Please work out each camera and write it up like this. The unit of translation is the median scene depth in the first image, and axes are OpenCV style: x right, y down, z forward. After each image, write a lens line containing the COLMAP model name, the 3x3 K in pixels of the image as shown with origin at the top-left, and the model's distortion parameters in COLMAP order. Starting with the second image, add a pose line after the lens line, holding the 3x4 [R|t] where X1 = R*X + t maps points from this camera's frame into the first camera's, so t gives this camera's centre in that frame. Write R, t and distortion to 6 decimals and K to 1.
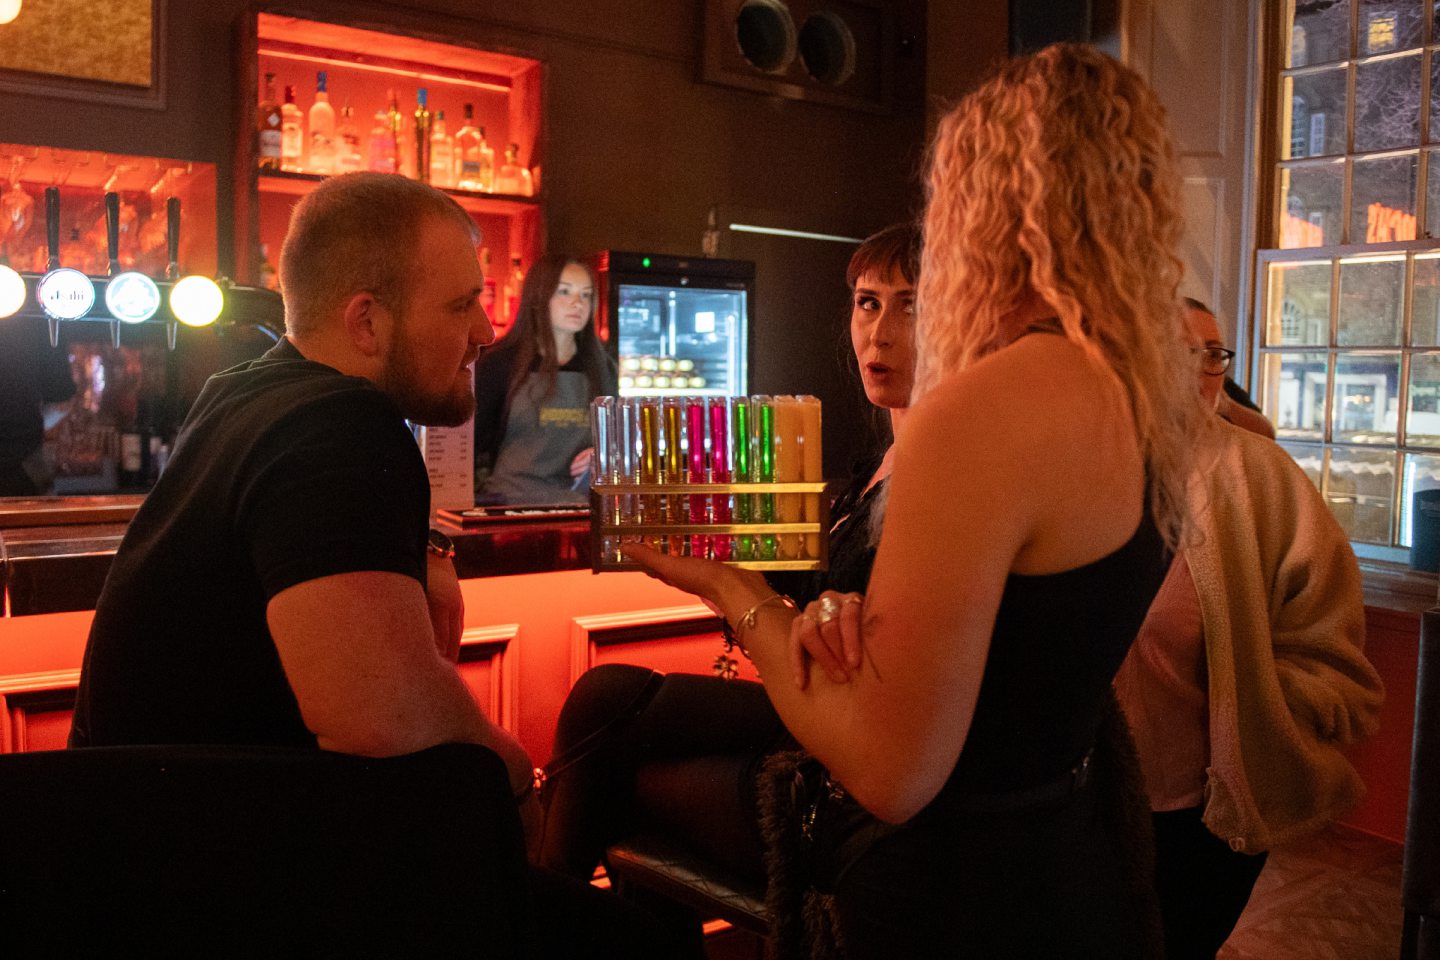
lens RADIAL K [[1006.2, 0, 720.5], [0, 1006.2, 474.9], [0, 0, 1]] dist [-0.011646, -0.003550]
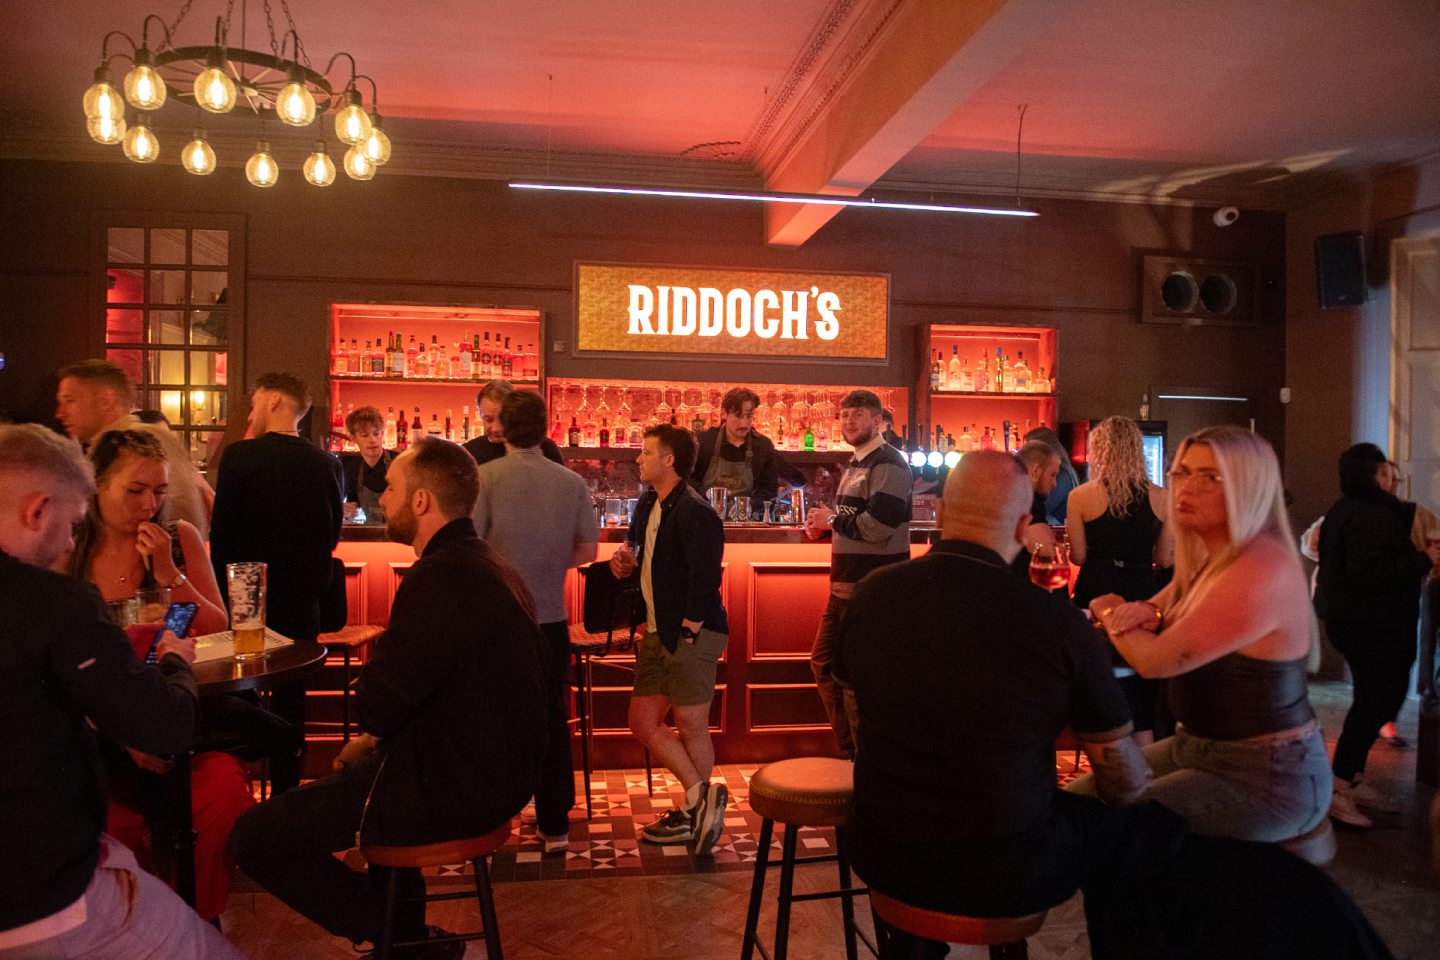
lens RADIAL K [[1006.2, 0, 723.5], [0, 1006.2, 484.5], [0, 0, 1]] dist [-0.011646, -0.003550]
pose [[0.901011, -0.006013, -0.433755, 0.101907], [-0.033146, 0.996027, -0.082659, 0.104708], [0.432529, 0.088854, 0.897231, -1.132659]]
